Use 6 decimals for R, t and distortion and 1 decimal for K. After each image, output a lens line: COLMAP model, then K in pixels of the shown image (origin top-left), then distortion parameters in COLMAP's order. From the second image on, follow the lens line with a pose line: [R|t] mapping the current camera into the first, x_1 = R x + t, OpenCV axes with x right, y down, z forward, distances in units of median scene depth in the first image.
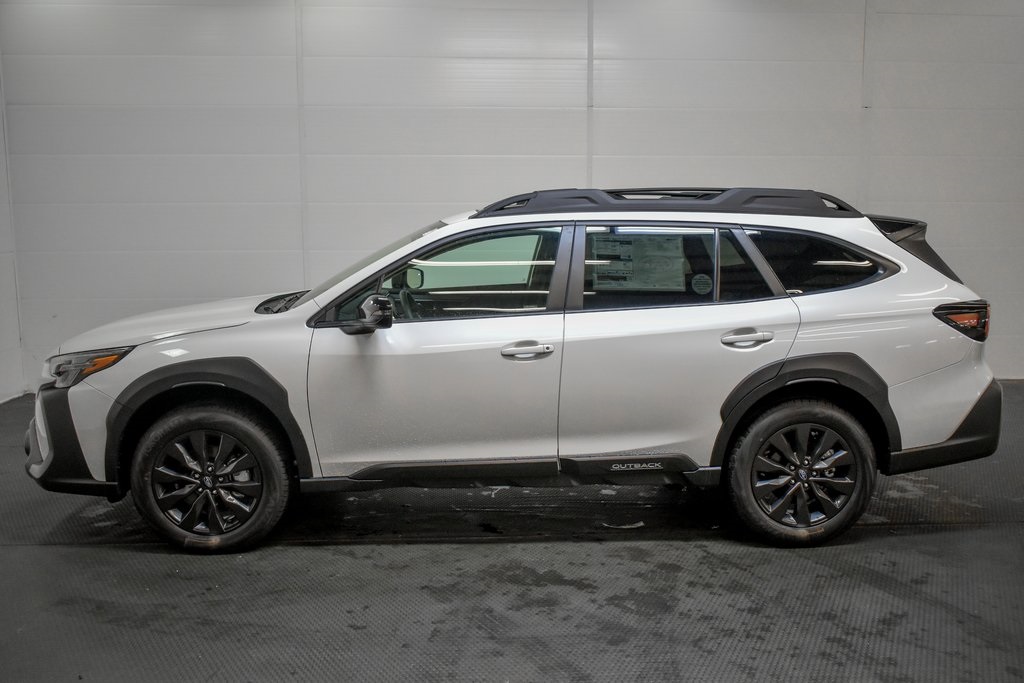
lens RADIAL K [[857.4, 0, 516.7], [0, 857.4, 339.4], [0, 0, 1]] dist [-0.005142, 0.008203]
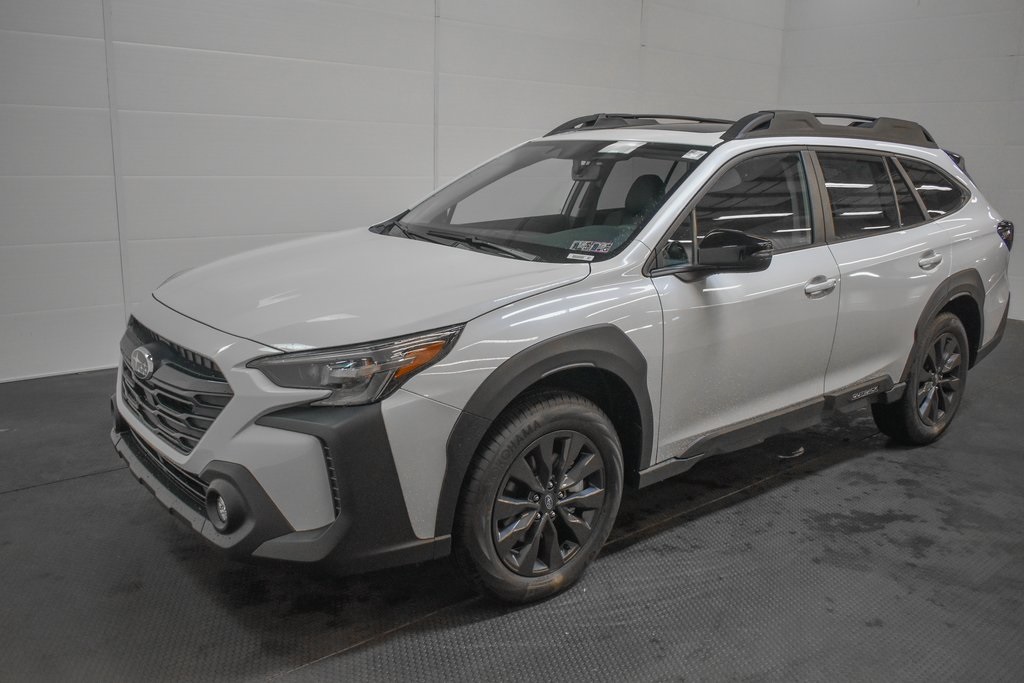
lens RADIAL K [[806.0, 0, 505.0], [0, 806.0, 345.3], [0, 0, 1]] dist [-0.011175, 0.000667]
pose [[0.816916, -0.113388, 0.565501, -0.756980], [0.055980, 0.991443, 0.117924, -0.045512], [-0.574034, -0.064677, 0.816273, 0.479364]]
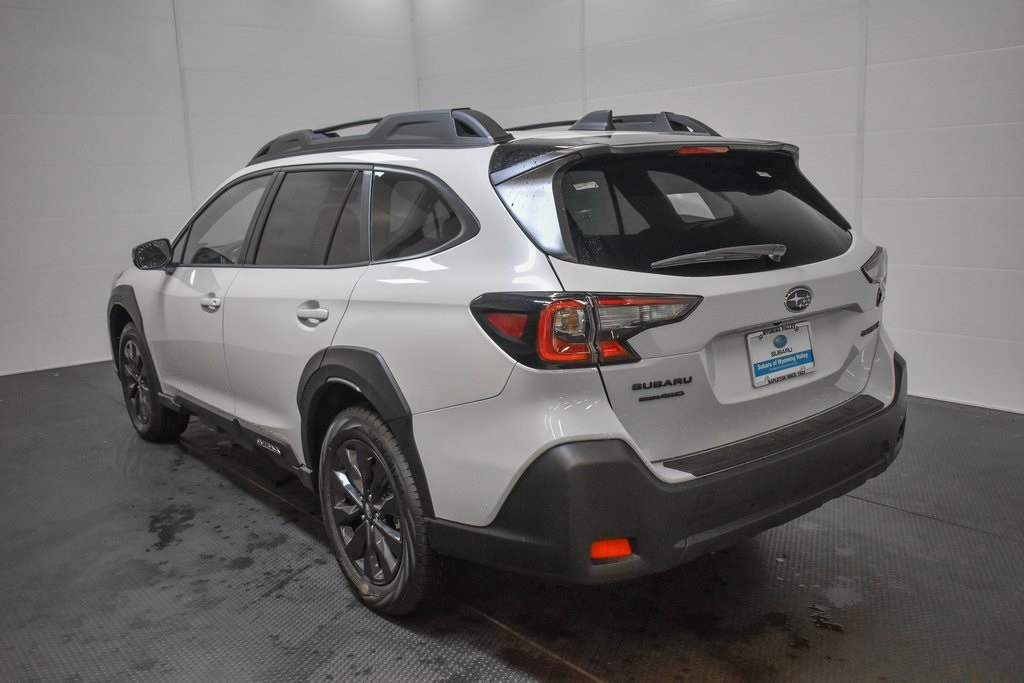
lens RADIAL K [[857.4, 0, 522.6], [0, 857.4, 348.3], [0, 0, 1]] dist [-0.005142, 0.008203]
pose [[0.594464, 0.138023, -0.792188, 0.998112], [-0.083061, 0.990429, 0.110233, -0.072038], [0.799821, 0.000271, 0.600239, 0.691647]]
